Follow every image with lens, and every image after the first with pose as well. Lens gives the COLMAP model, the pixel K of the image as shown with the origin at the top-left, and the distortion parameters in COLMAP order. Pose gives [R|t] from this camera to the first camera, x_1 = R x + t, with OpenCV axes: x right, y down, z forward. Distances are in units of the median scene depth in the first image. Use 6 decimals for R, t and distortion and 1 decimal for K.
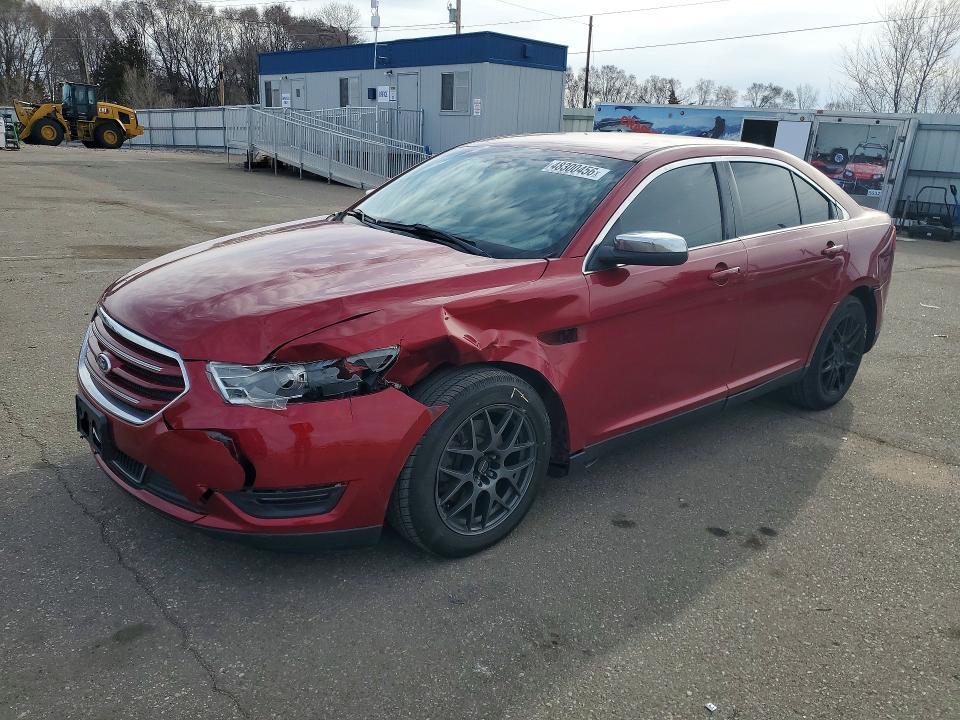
lens RADIAL K [[741.6, 0, 476.4], [0, 741.6, 357.3], [0, 0, 1]] dist [0.011106, 0.008100]
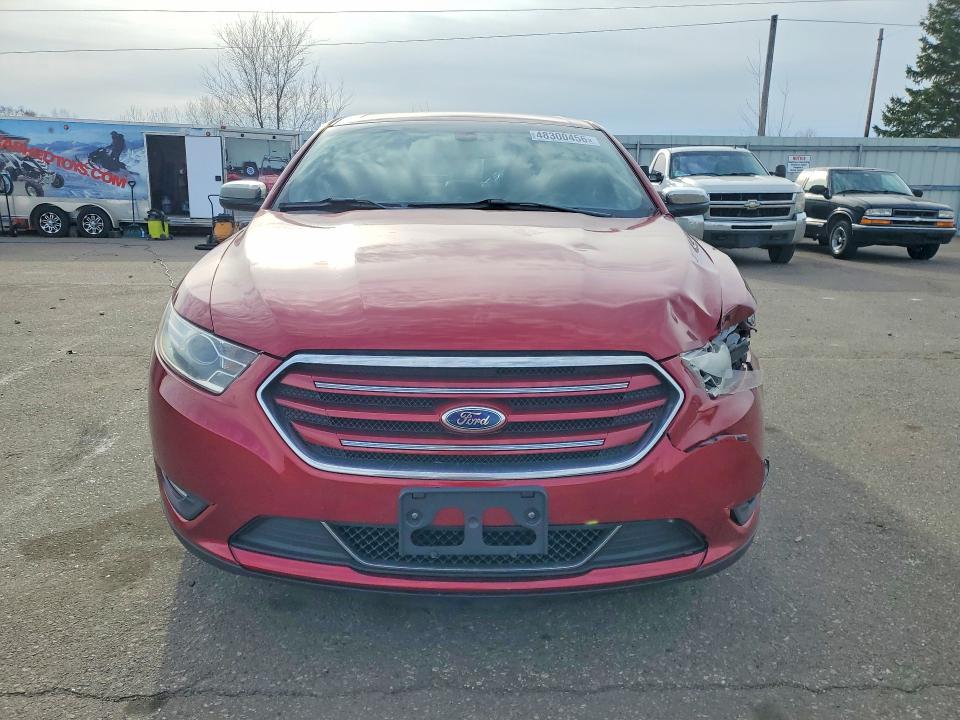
lens RADIAL K [[741.6, 0, 476.4], [0, 741.6, 357.3], [0, 0, 1]] dist [0.011106, 0.008100]
pose [[0.644960, -0.215460, 0.733215, -0.140954], [0.237938, 0.968360, 0.075261, -0.013336], [-0.726232, 0.125919, 0.675820, 0.083969]]
